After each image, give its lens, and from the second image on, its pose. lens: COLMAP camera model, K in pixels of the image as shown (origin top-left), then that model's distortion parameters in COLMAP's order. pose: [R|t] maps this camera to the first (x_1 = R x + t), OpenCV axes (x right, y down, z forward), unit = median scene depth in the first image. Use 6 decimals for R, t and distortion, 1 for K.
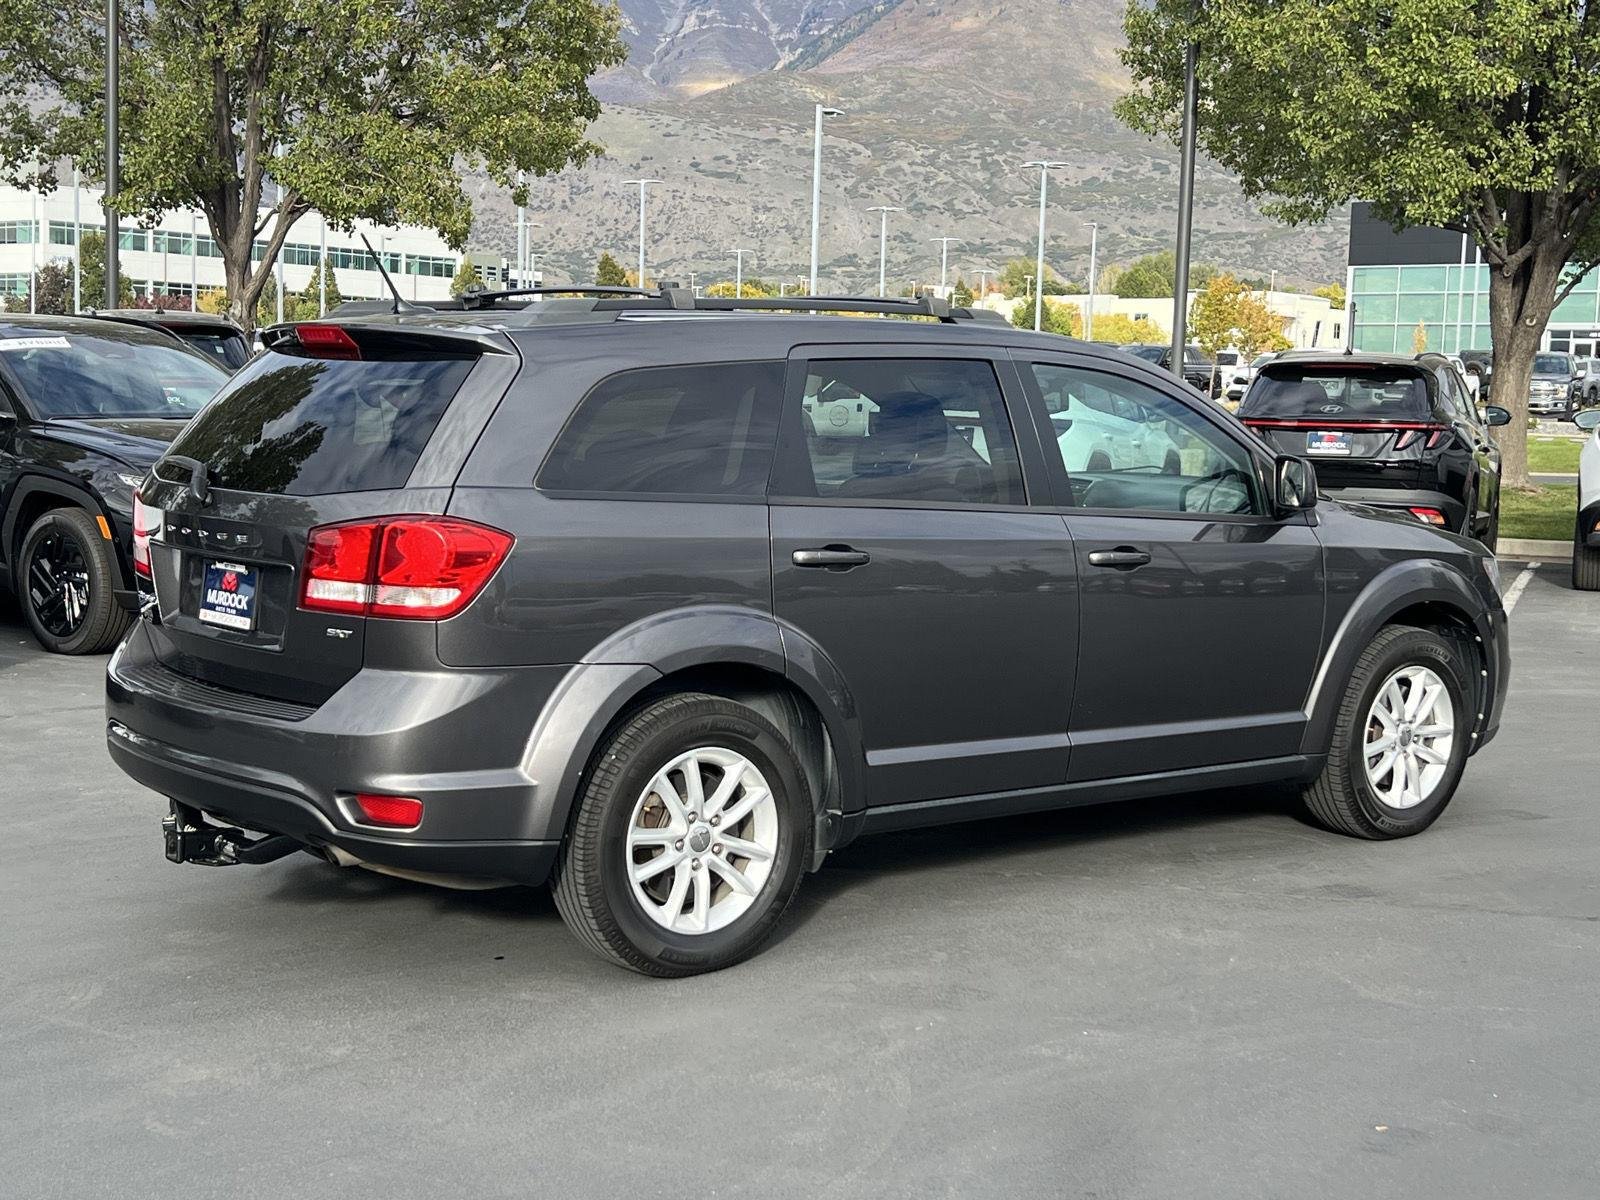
lens RADIAL K [[2260.9, 0, 800.0], [0, 2260.9, 600.0], [0, 0, 1]] dist [0.148811, -0.612763]
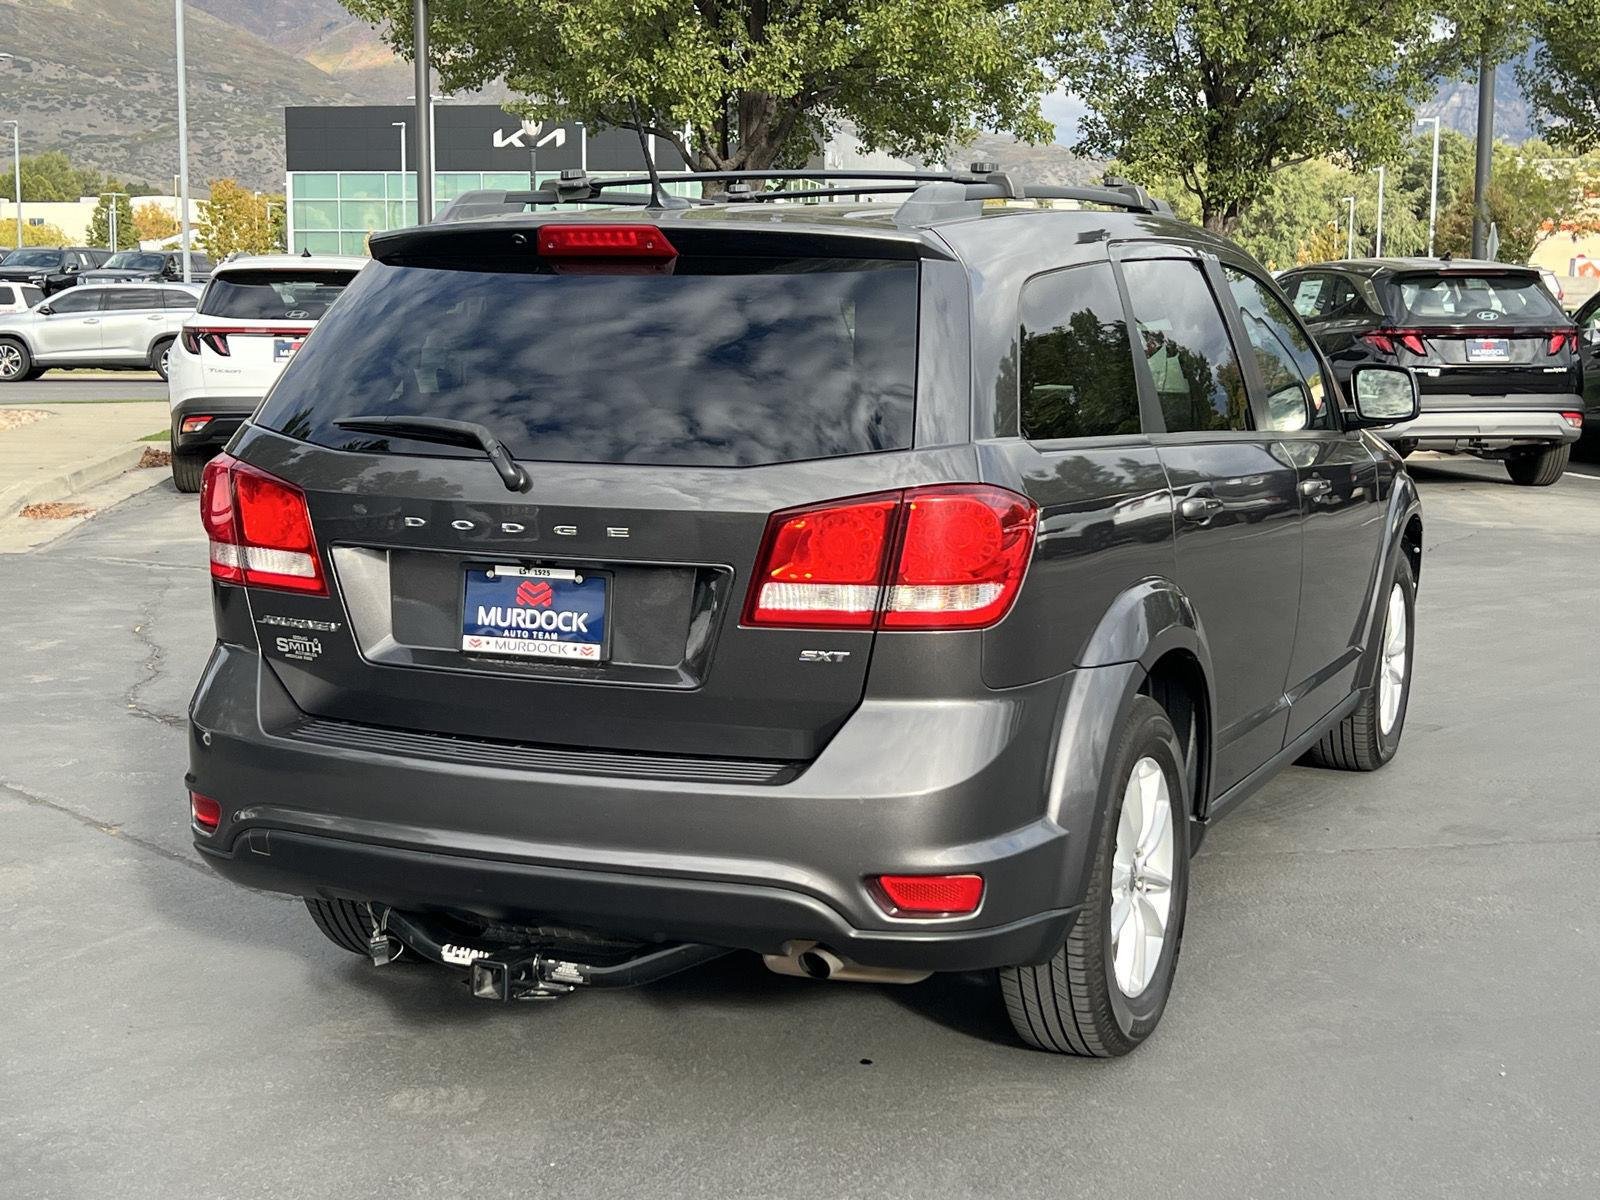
lens RADIAL K [[2260.9, 0, 800.0], [0, 2260.9, 600.0], [0, 0, 1]] dist [0.148811, -0.612763]
pose [[0.894508, -0.074614, 0.440781, -0.482017], [0.056746, 0.996949, 0.053602, -0.038572], [-0.443436, -0.022935, 0.896013, 0.339016]]
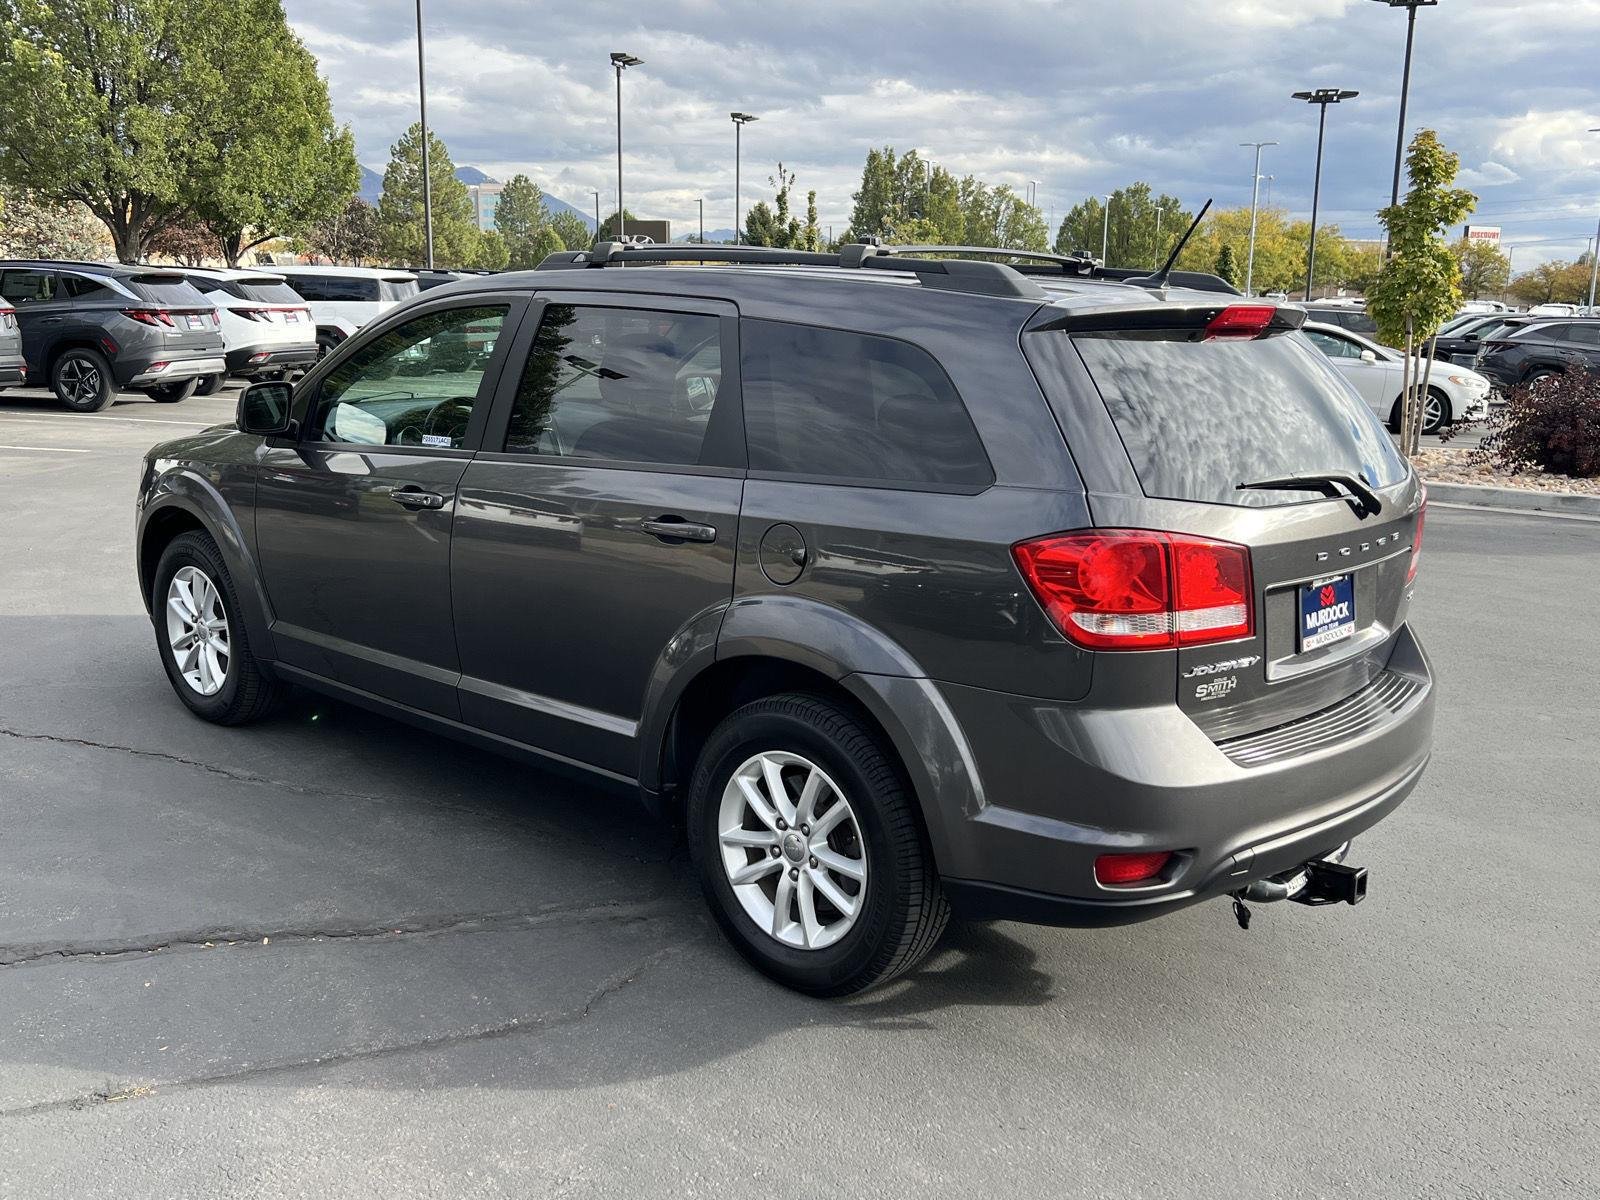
lens RADIAL K [[1462.2, 0, 805.0], [0, 1462.2, 616.1], [0, 0, 1]] dist [0.009435, 0.002026]
pose [[-0.123429, -0.233397, 0.964516, -0.786350], [0.072226, 0.967257, 0.243304, -0.156569], [-0.989721, 0.099694, -0.102531, 1.261496]]
